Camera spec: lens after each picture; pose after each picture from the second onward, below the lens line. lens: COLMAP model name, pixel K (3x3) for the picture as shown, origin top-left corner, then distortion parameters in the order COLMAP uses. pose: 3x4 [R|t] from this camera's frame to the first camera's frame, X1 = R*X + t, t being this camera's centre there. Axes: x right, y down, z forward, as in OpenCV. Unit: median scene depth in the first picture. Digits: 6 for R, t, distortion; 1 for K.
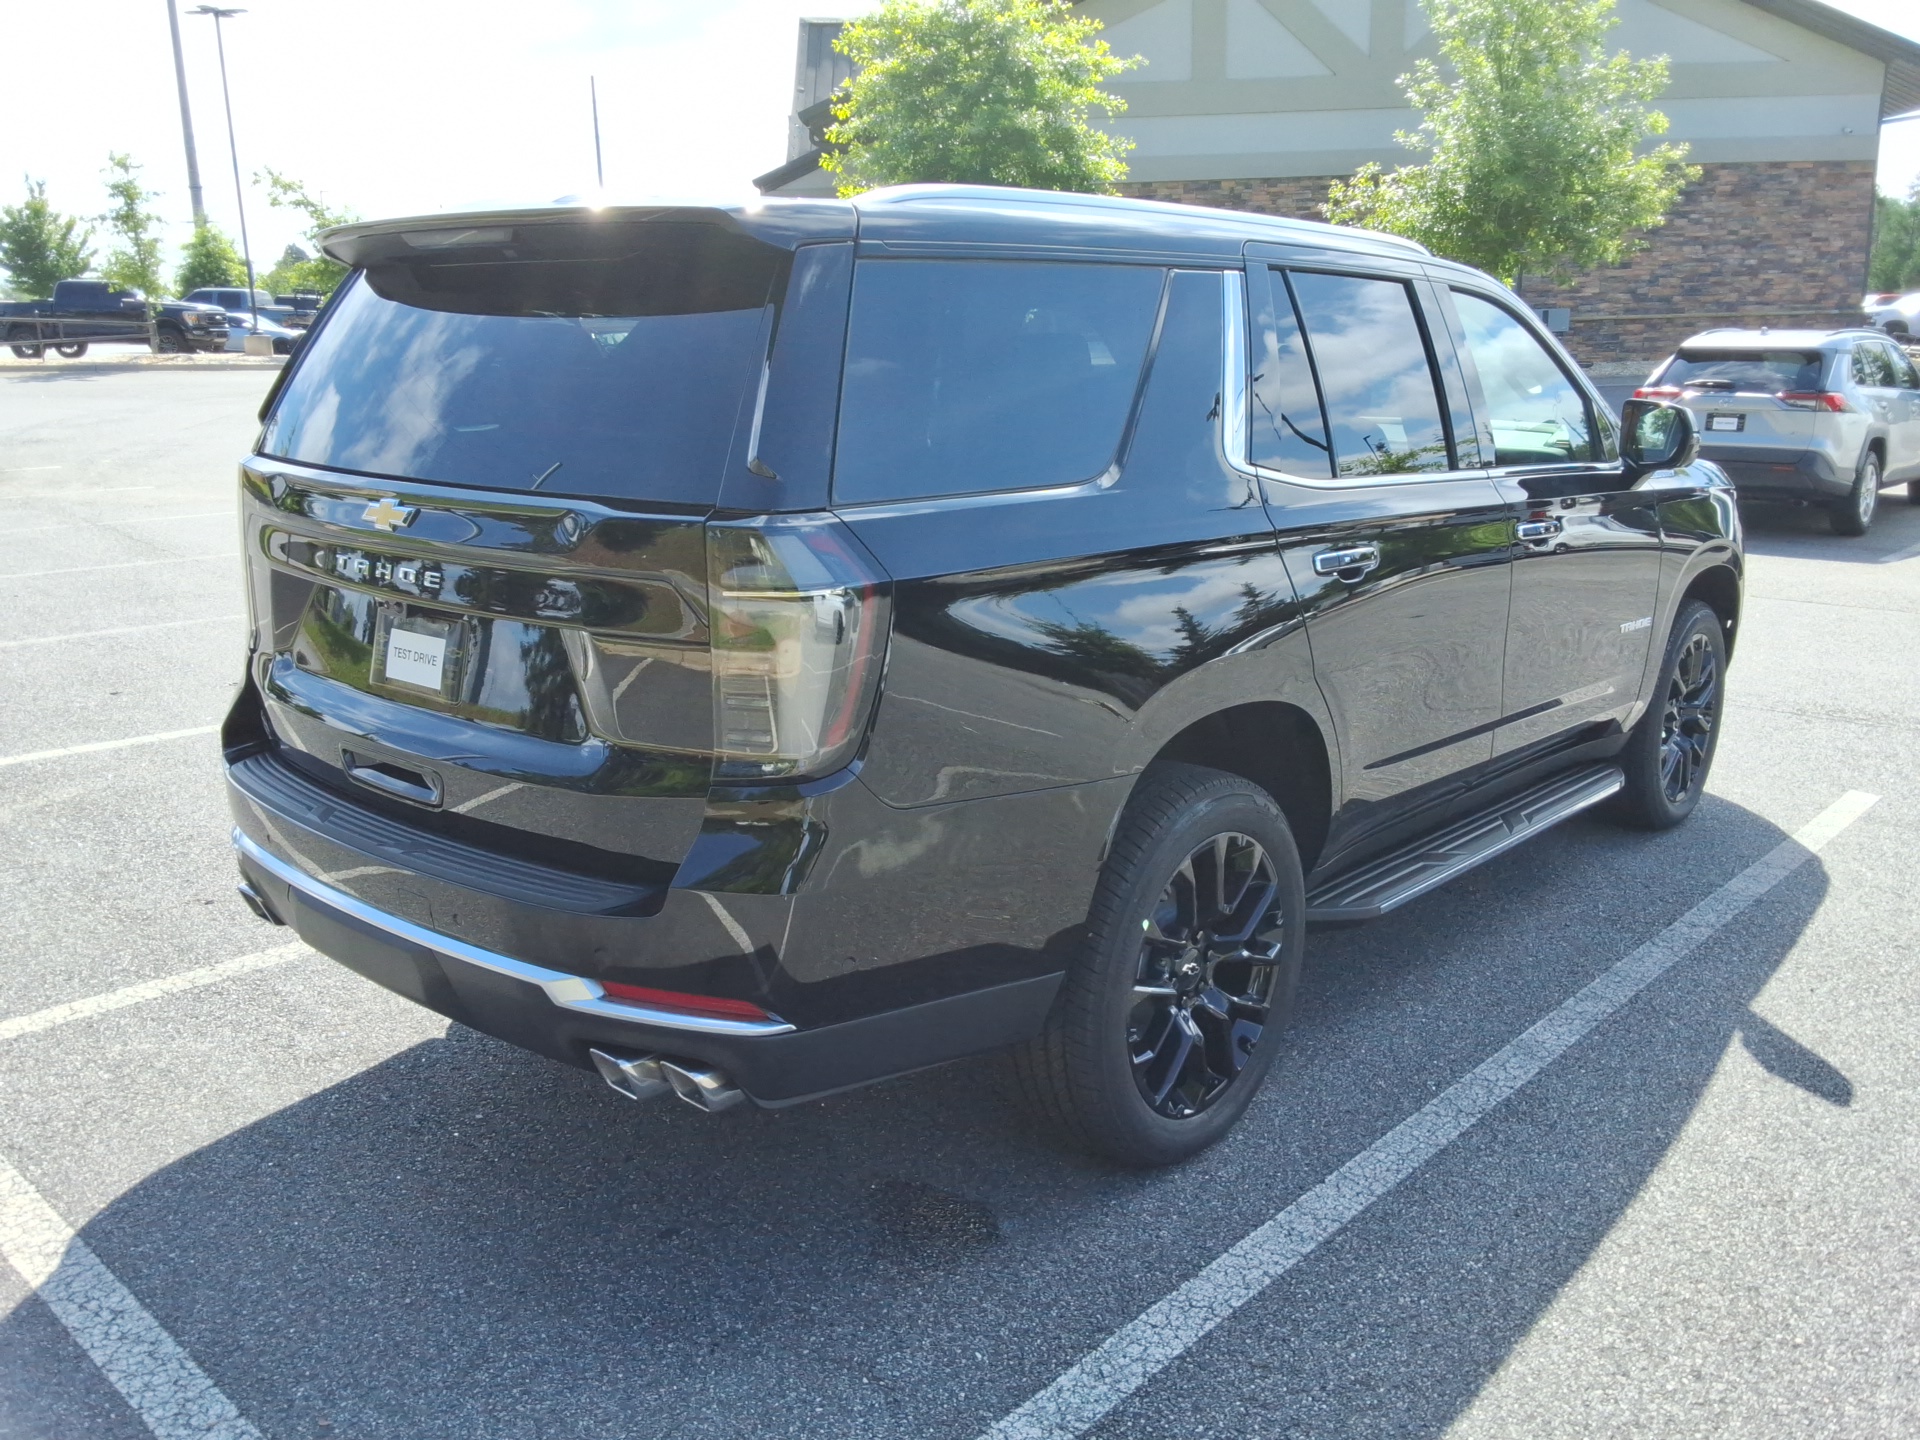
lens RADIAL K [[1540.0, 0, 978.8], [0, 1540.0, 686.4], [0, 0, 1]] dist [0.105922, -0.170057]
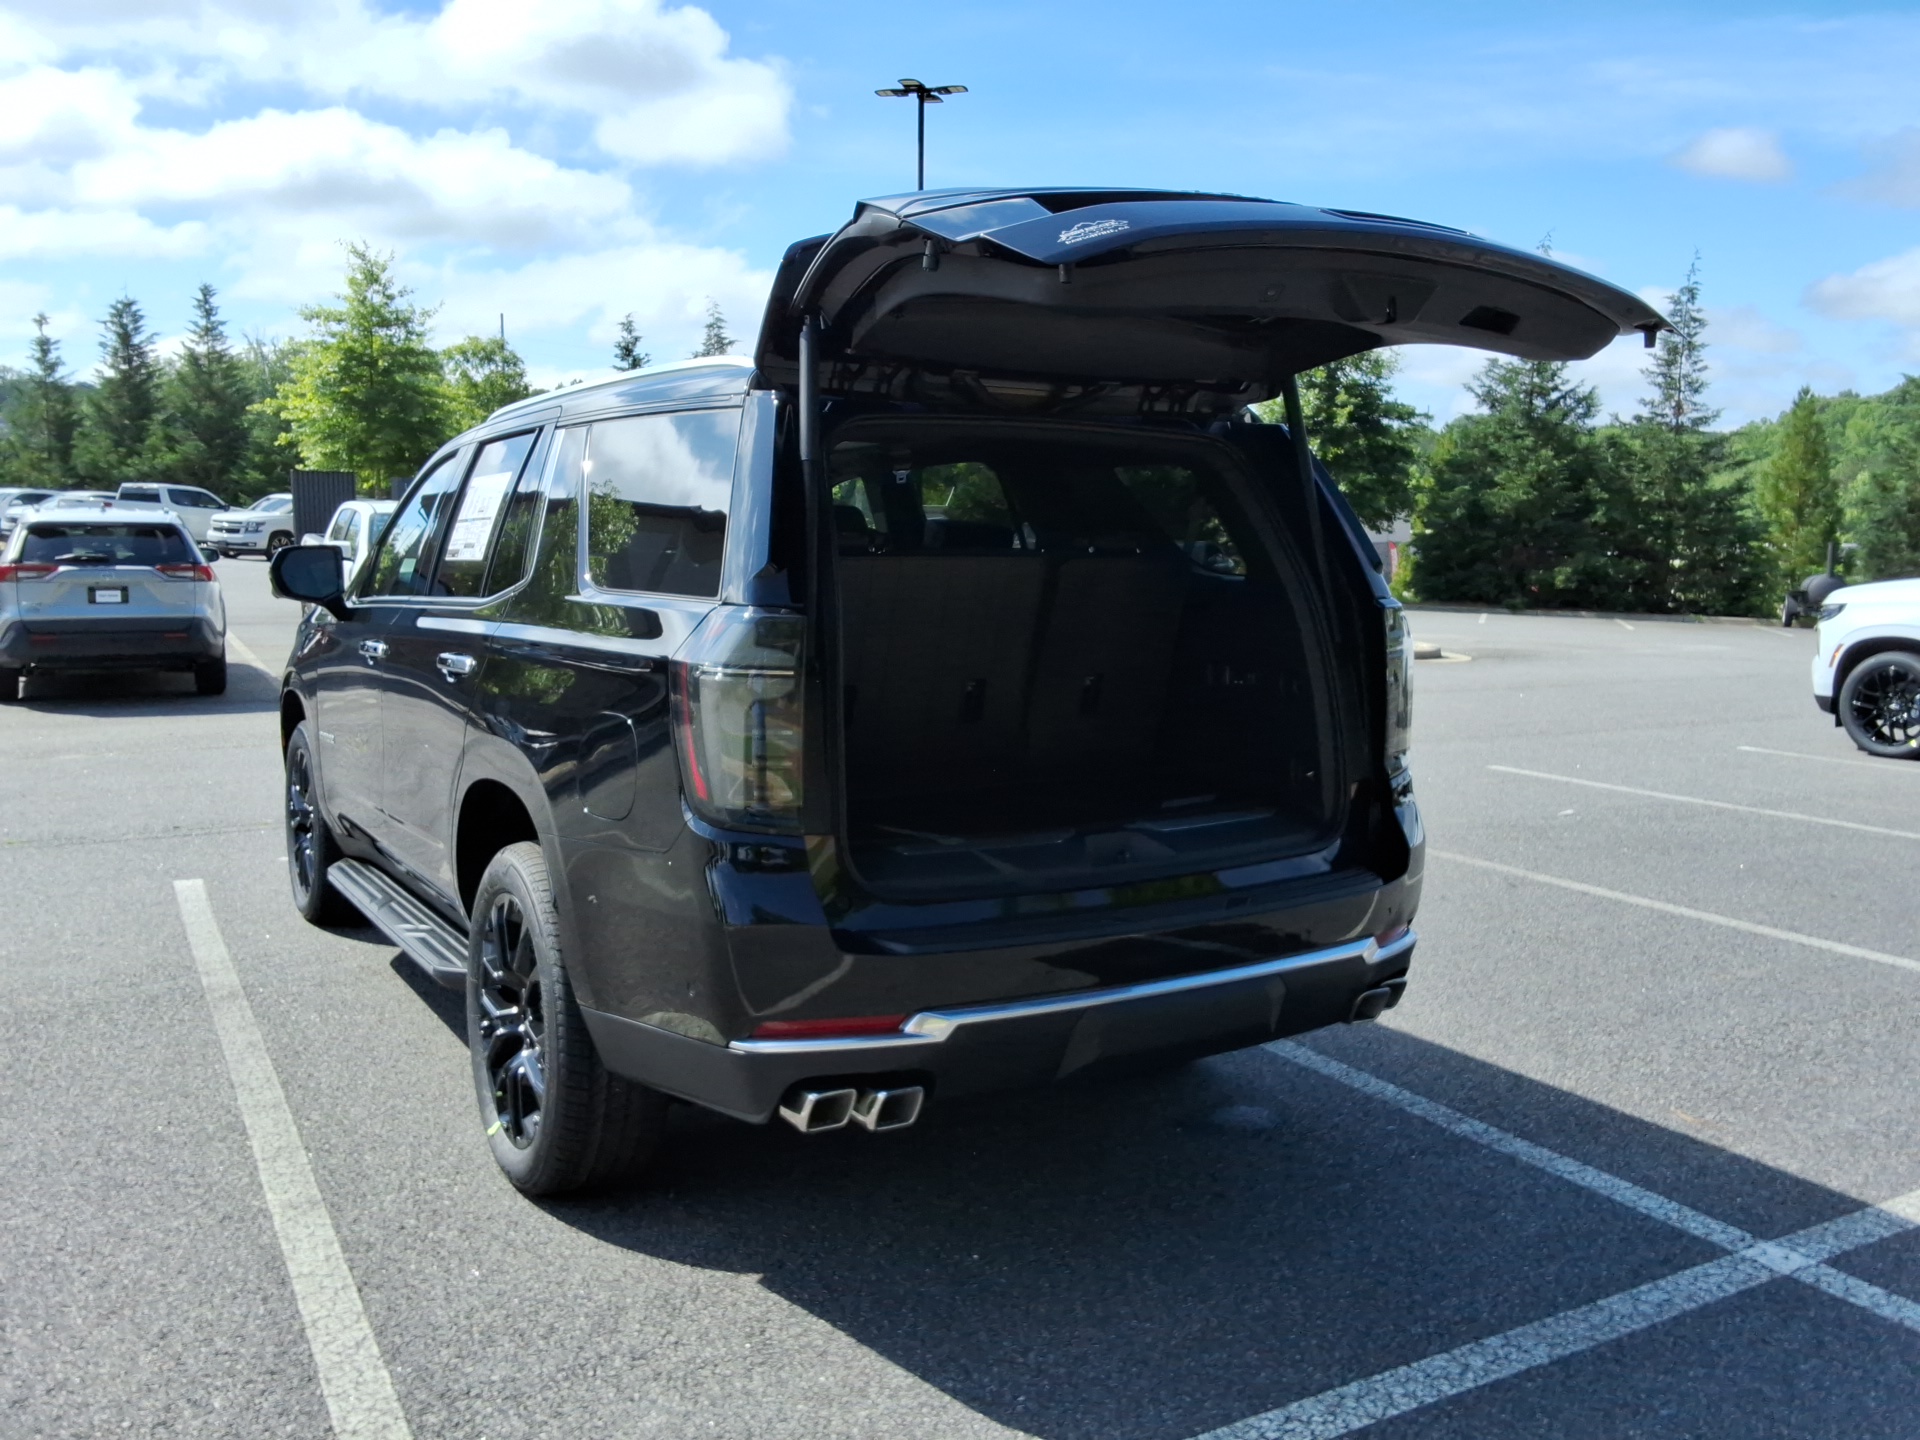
lens RADIAL K [[1540.0, 0, 976.9], [0, 1540.0, 702.8], [0, 0, 1]] dist [0.105922, -0.170057]
pose [[0.306010, -0.100827, 0.946674, -0.132805], [0.199622, 0.979066, 0.039750, -0.011681], [-0.930865, 0.176813, 0.319731, 0.067923]]
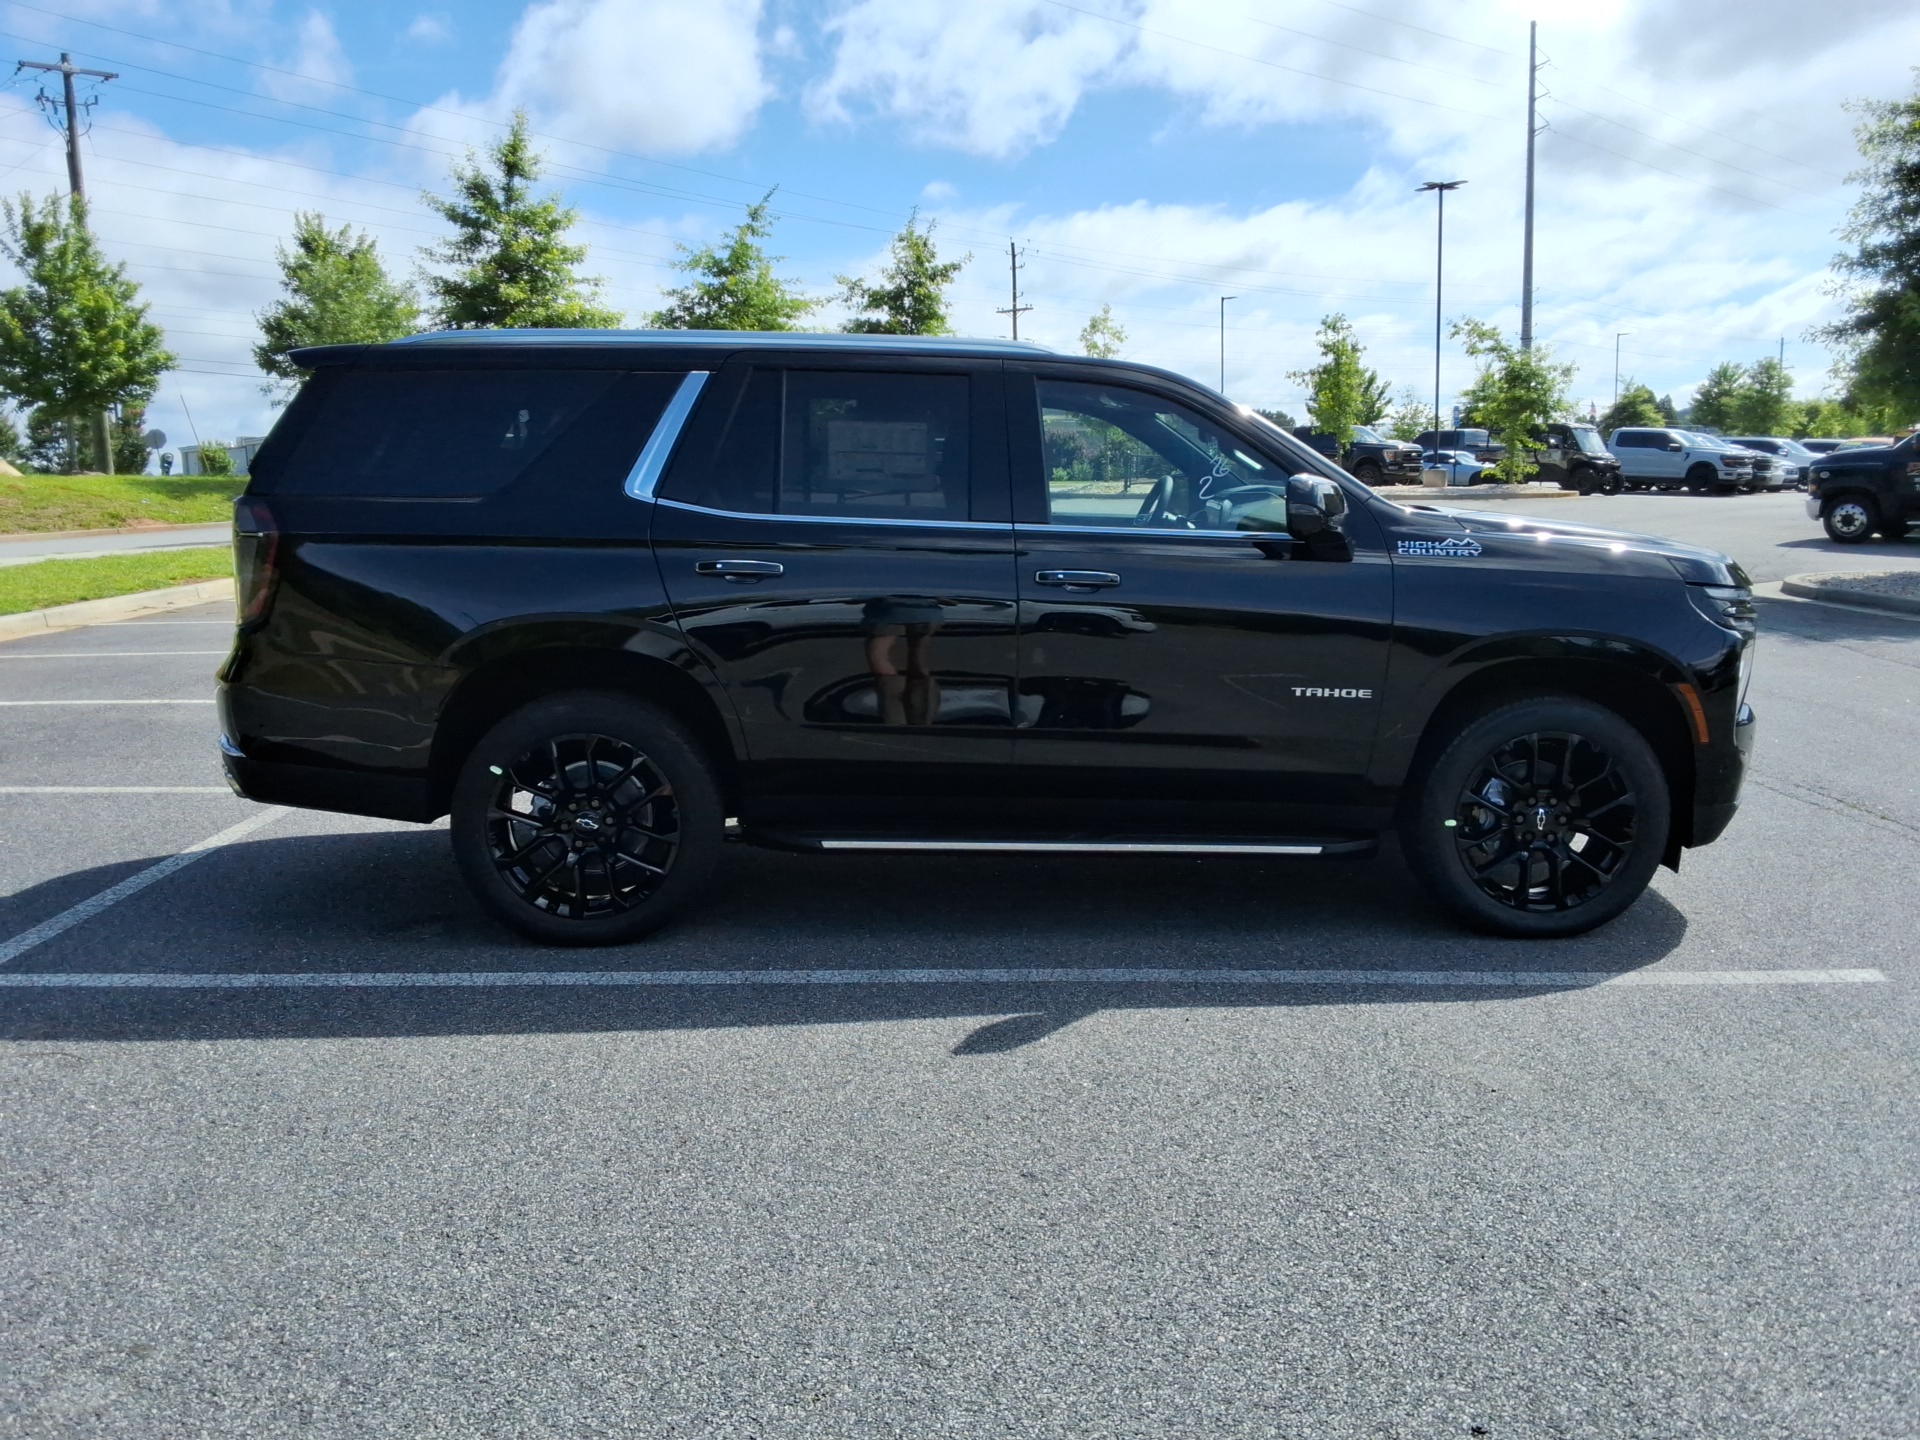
lens RADIAL K [[1540.0, 0, 958.1], [0, 1540.0, 672.5], [0, 0, 1]] dist [0.105922, -0.170057]
pose [[0.690433, 0.087720, -0.718058, 0.152463], [-0.155091, 0.987489, -0.028490, 0.002383], [0.706576, 0.131035, 0.695399, 0.018733]]
